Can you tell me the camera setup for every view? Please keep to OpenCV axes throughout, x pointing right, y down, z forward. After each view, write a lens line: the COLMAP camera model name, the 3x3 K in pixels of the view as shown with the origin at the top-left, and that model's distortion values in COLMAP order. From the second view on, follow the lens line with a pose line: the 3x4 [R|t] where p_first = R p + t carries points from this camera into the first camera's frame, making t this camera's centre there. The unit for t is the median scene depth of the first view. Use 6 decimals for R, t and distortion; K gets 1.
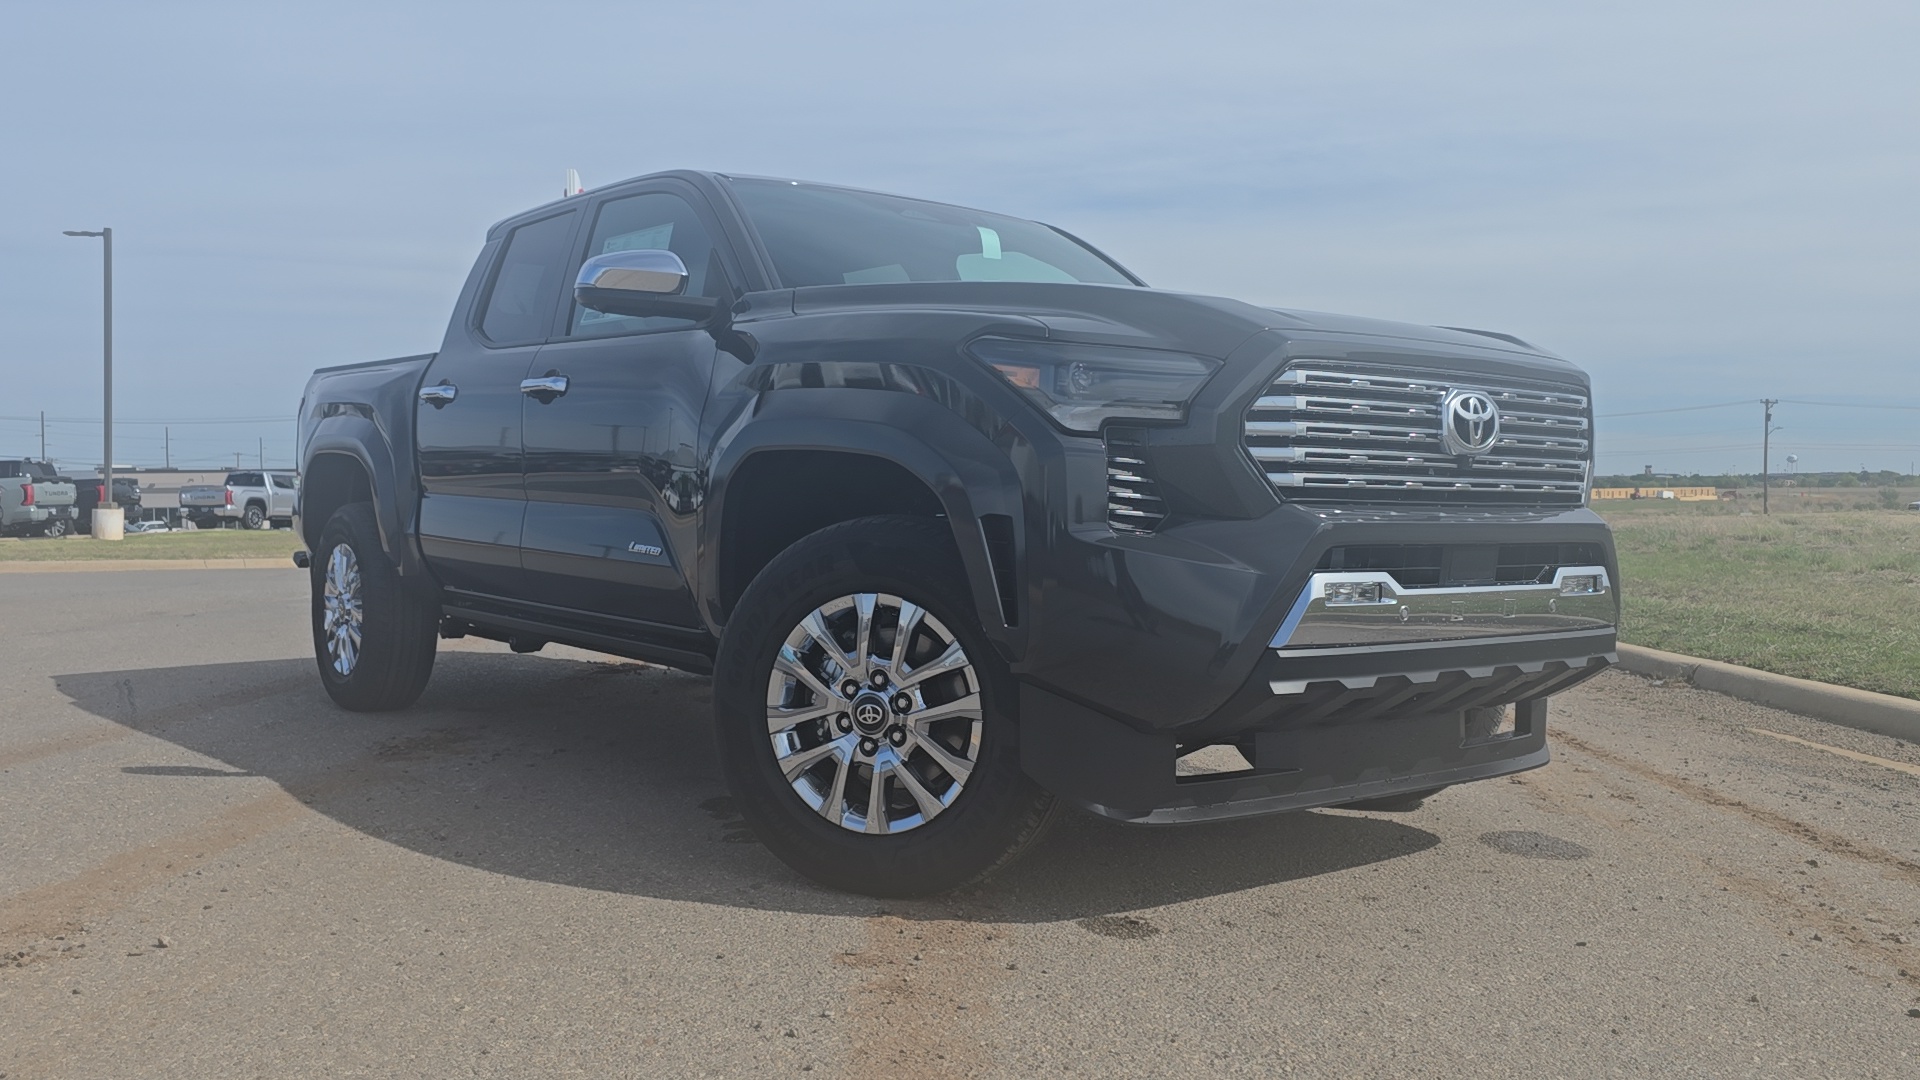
lens RADIAL K [[1600.8, 0, 951.0], [0, 1600.8, 534.3], [0, 0, 1]] dist [-0.007536, 0.016331]
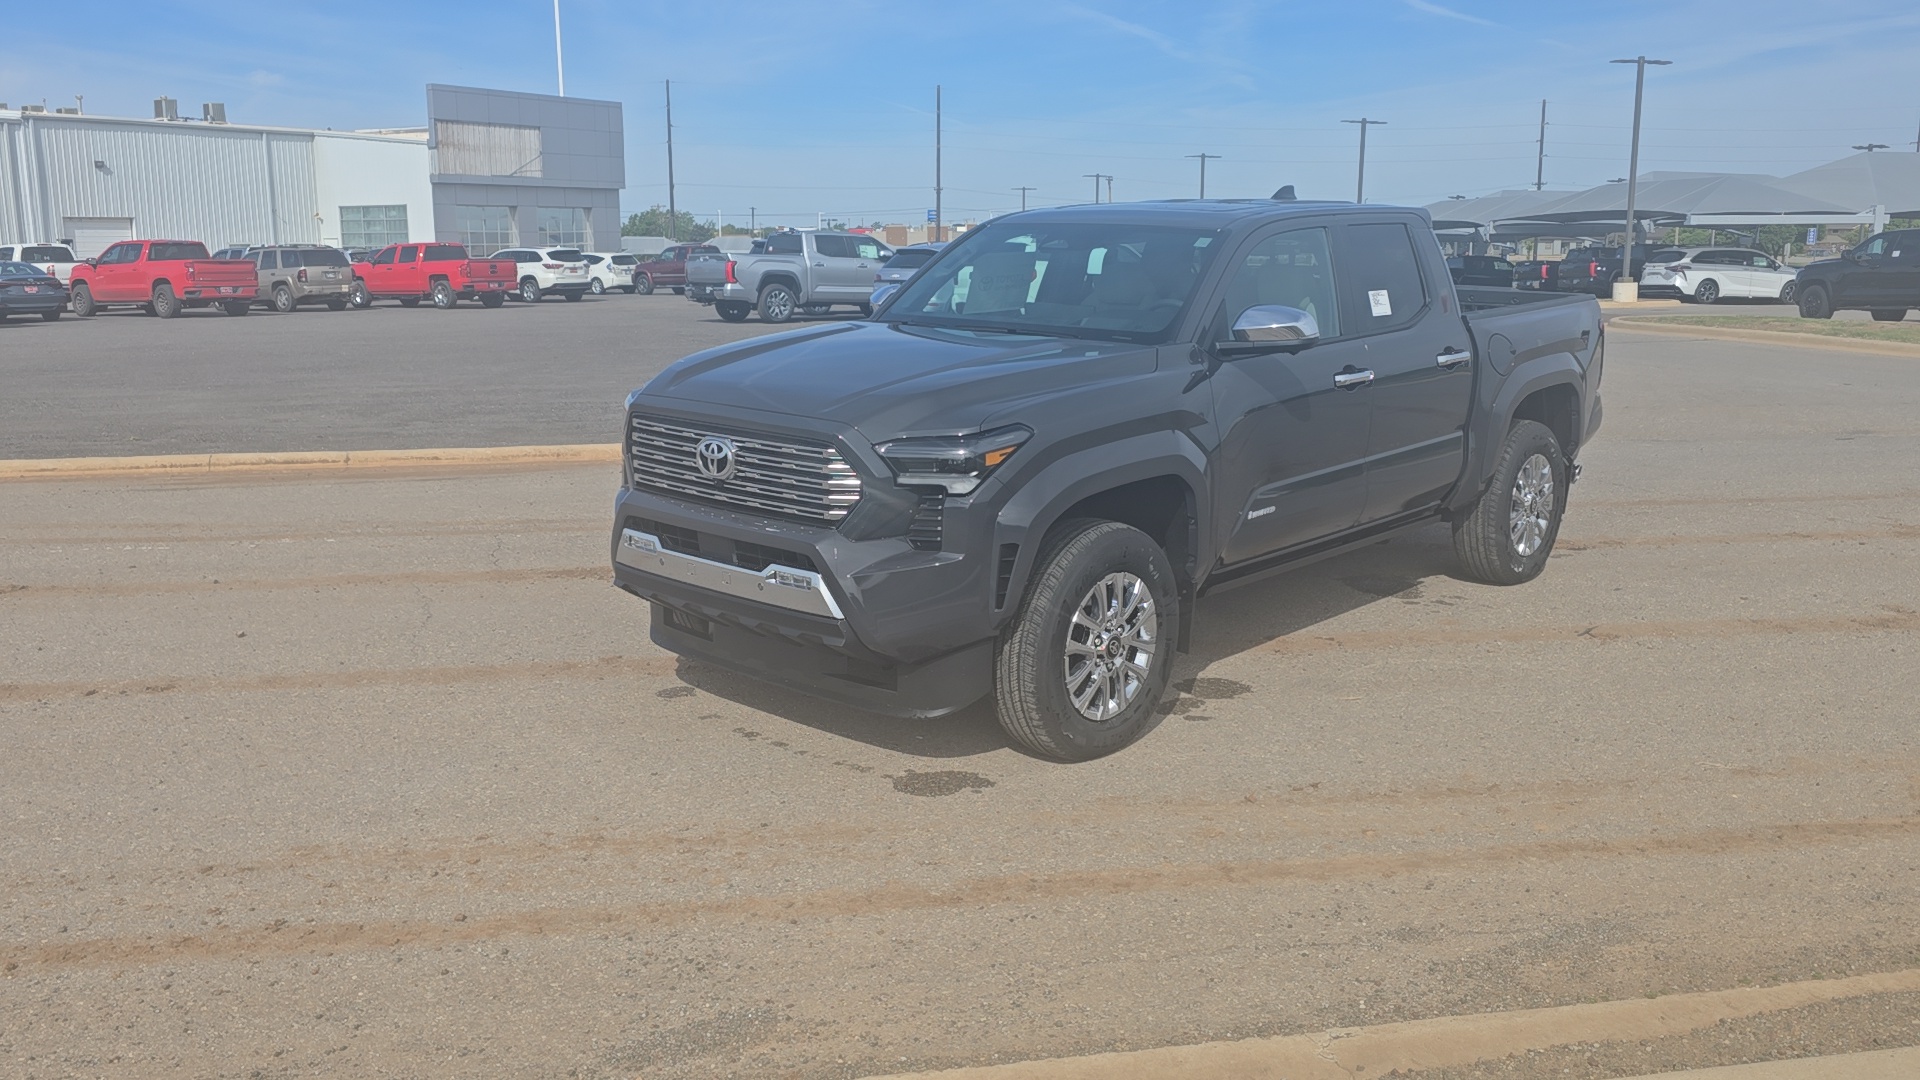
lens RADIAL K [[1600.8, 0, 951.0], [0, 1600.8, 534.3], [0, 0, 1]] dist [-0.007536, 0.016331]
pose [[0.176876, 0.188629, -0.965989, 1.942052], [-0.024635, 0.982004, 0.187246, -0.302858], [0.983925, -0.009322, 0.178340, 0.959637]]
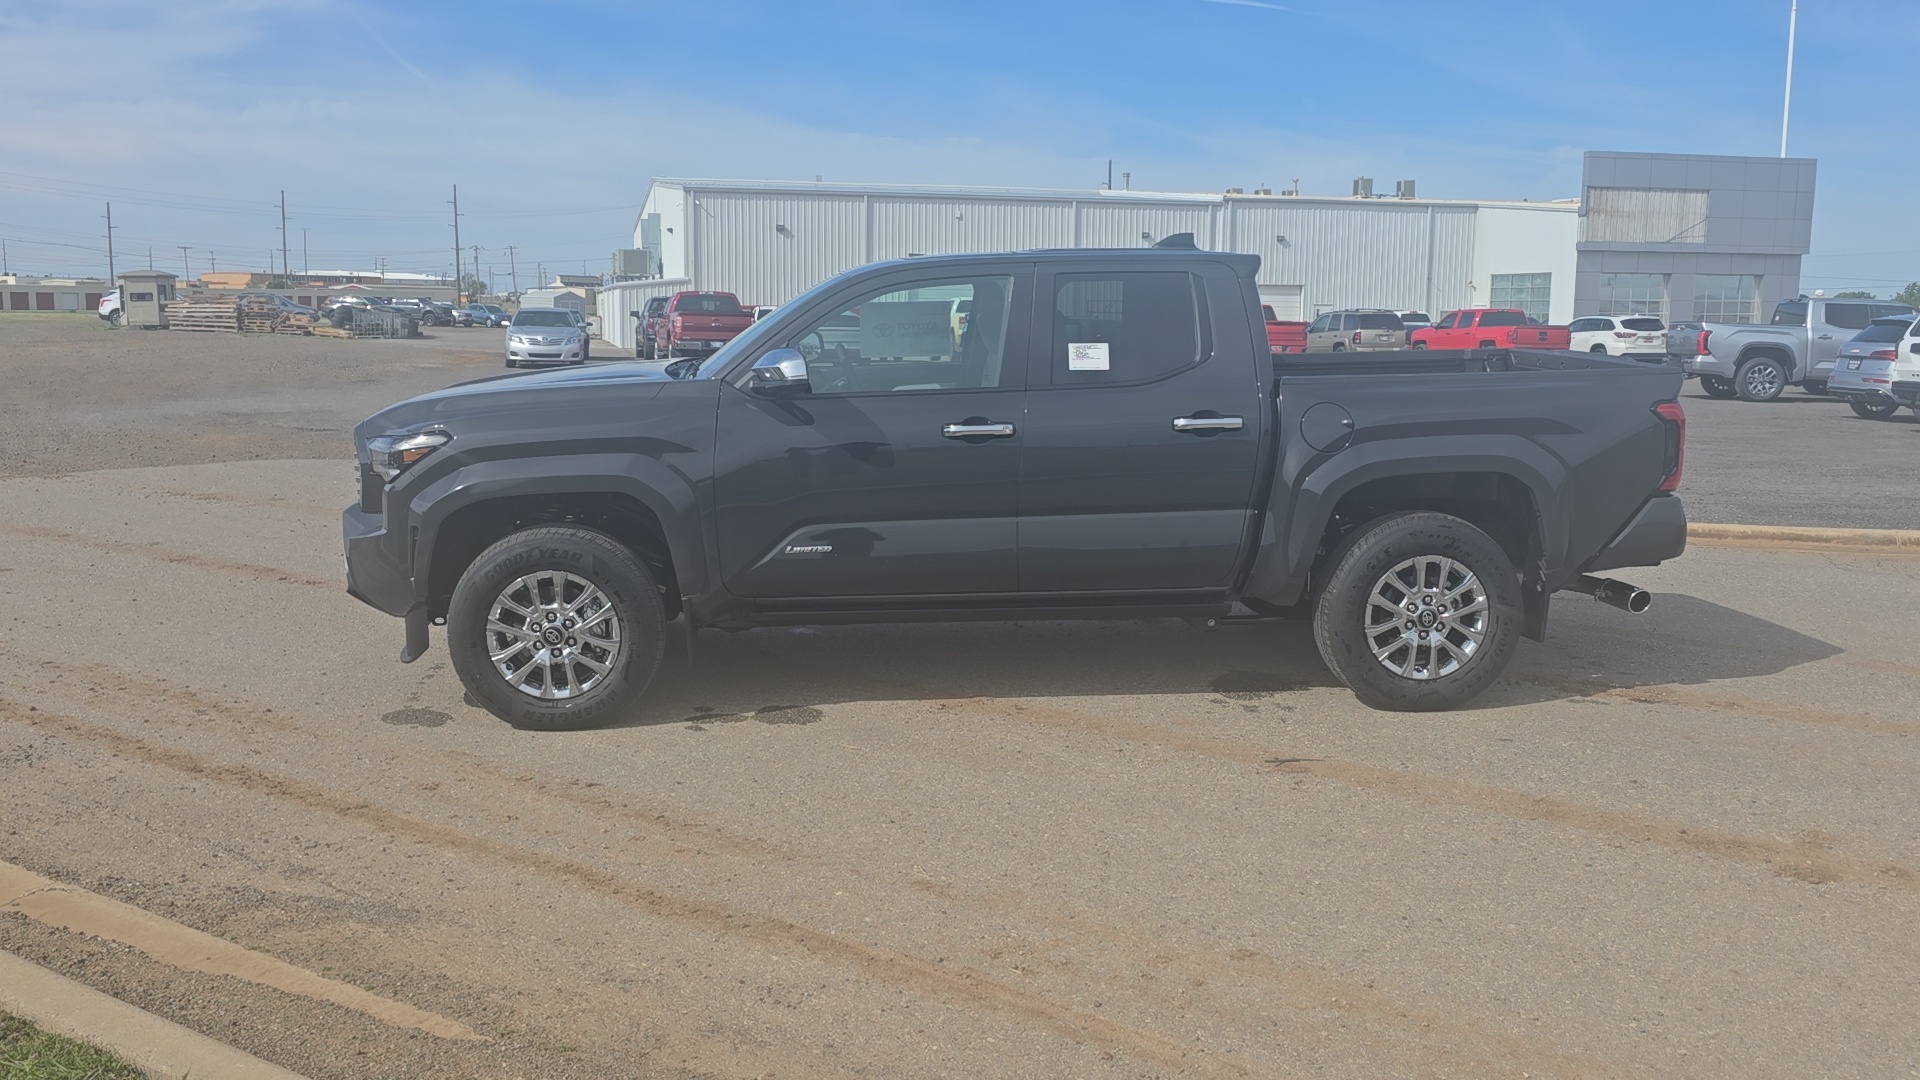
lens RADIAL K [[1600.8, 0, 951.0], [0, 1600.8, 534.3], [0, 0, 1]] dist [-0.007536, 0.016331]
pose [[-0.554259, 0.123967, -0.823061, 1.676484], [-0.024058, 0.986047, 0.164717, -0.323805], [0.831996, 0.111097, -0.543543, 2.822080]]
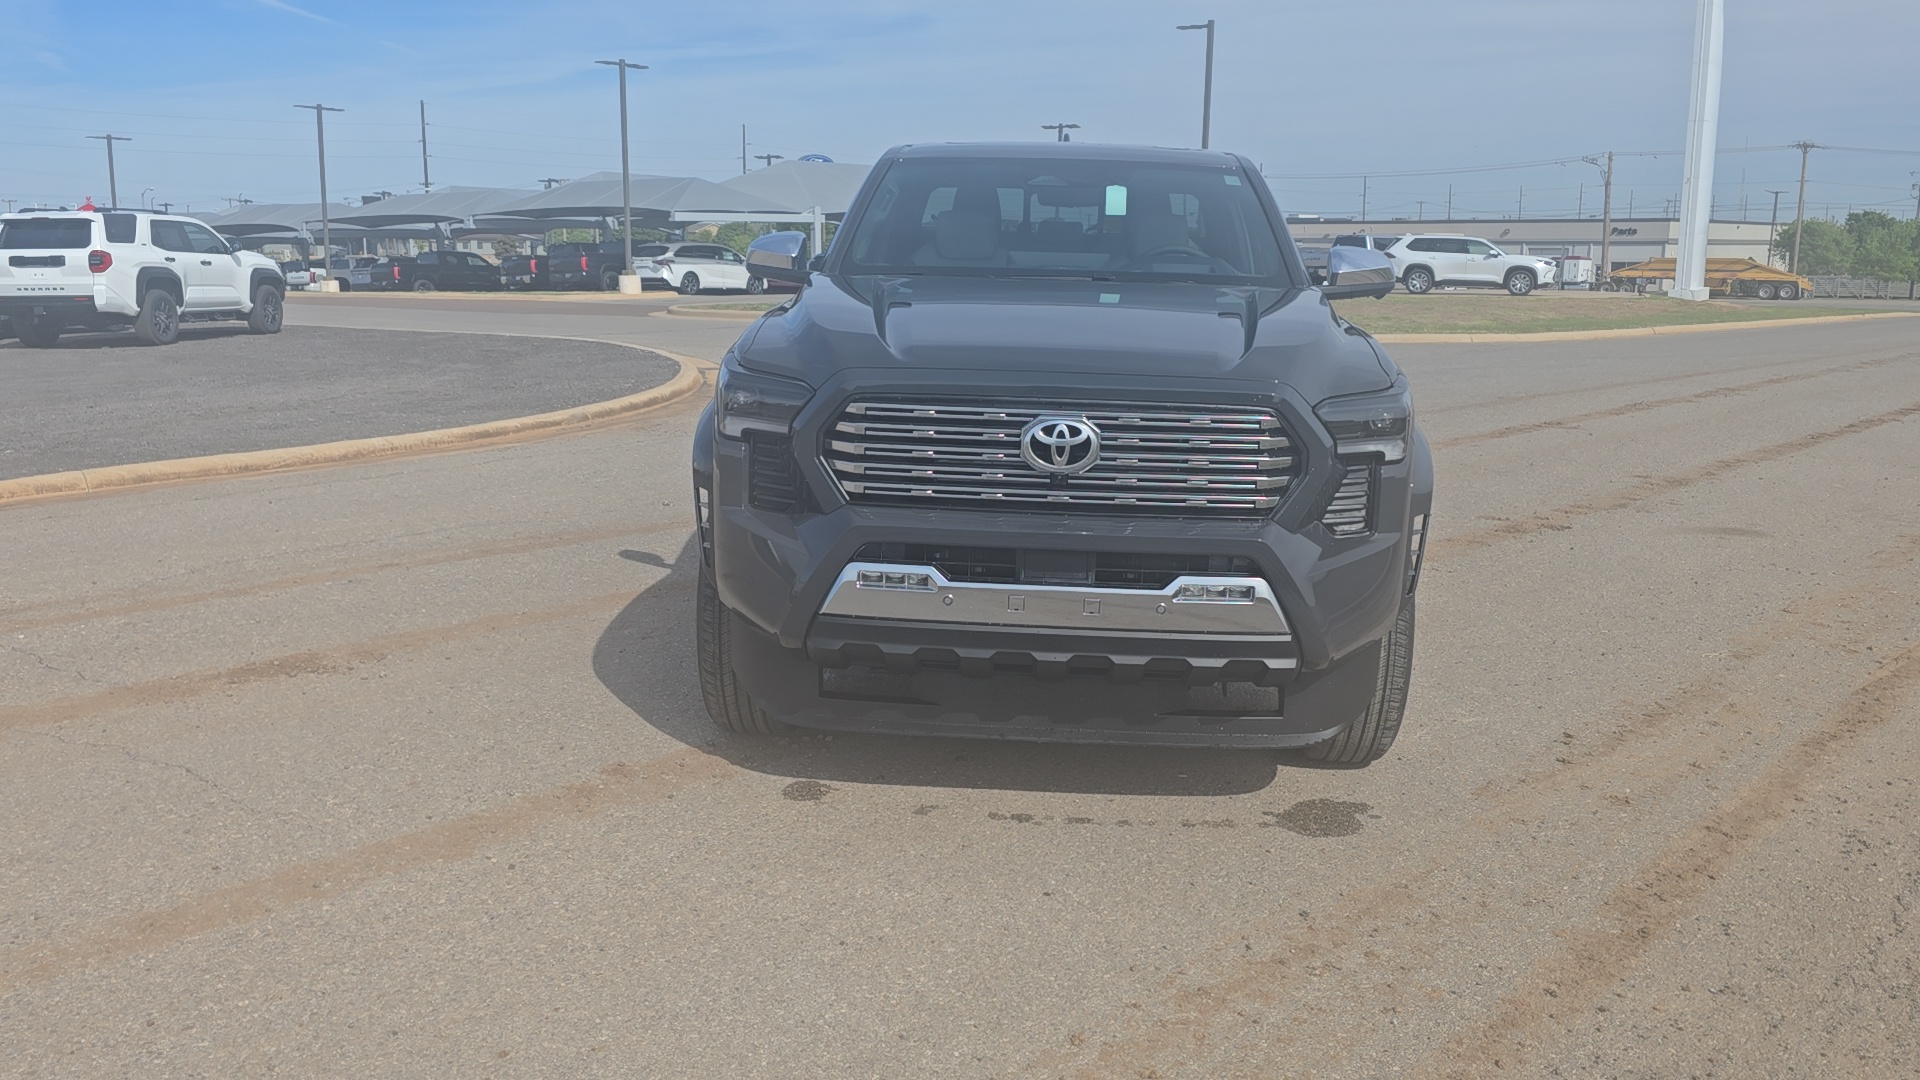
lens RADIAL K [[1600.8, 0, 951.0], [0, 1600.8, 534.3], [0, 0, 1]] dist [-0.007536, 0.016331]
pose [[0.752081, 0.131139, -0.645893, 1.033628], [-0.027259, 0.985355, 0.168320, -0.201631], [0.658507, -0.108984, 0.744641, 0.080483]]
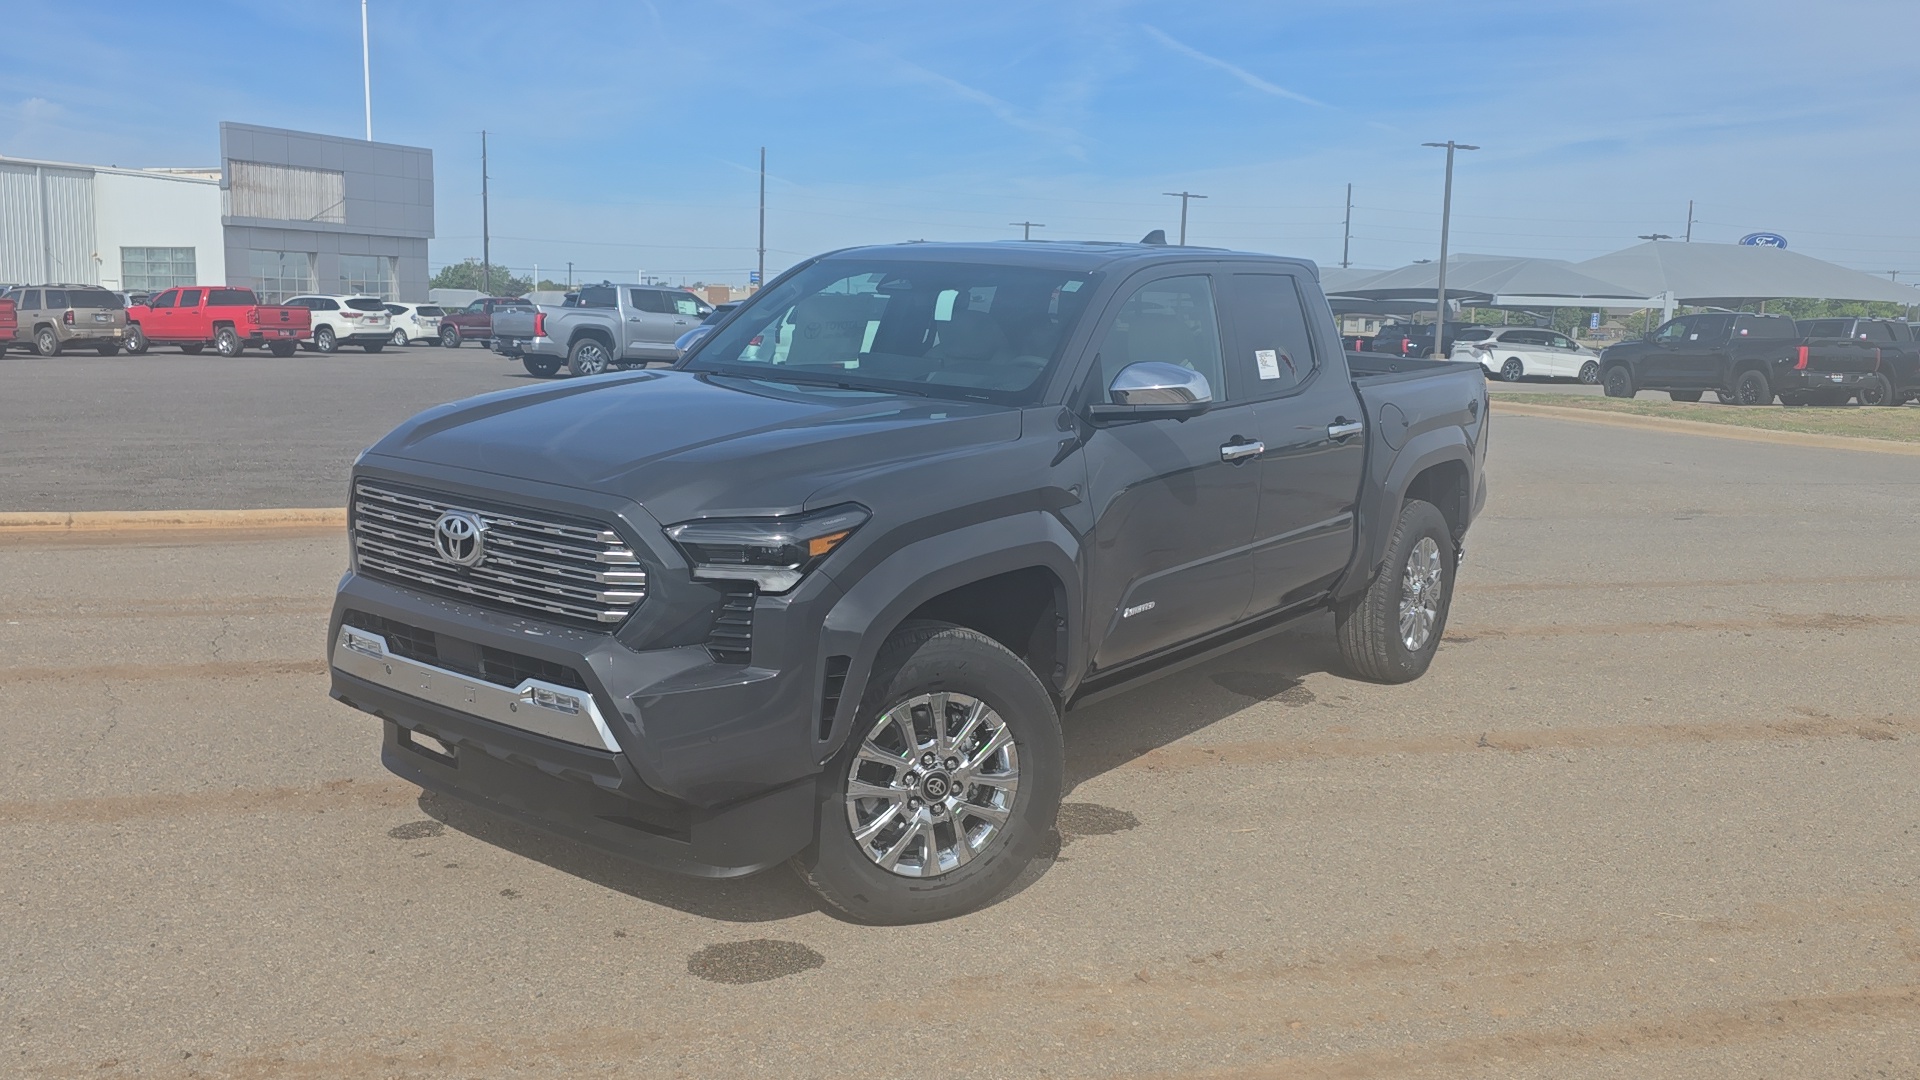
lens RADIAL K [[1600.8, 0, 951.0], [0, 1600.8, 534.3], [0, 0, 1]] dist [-0.007536, 0.016331]
pose [[0.282682, 0.152899, -0.946949, 1.614208], [-0.052552, 0.988200, 0.143872, -0.273705], [0.957773, 0.009094, 0.287381, 1.021841]]
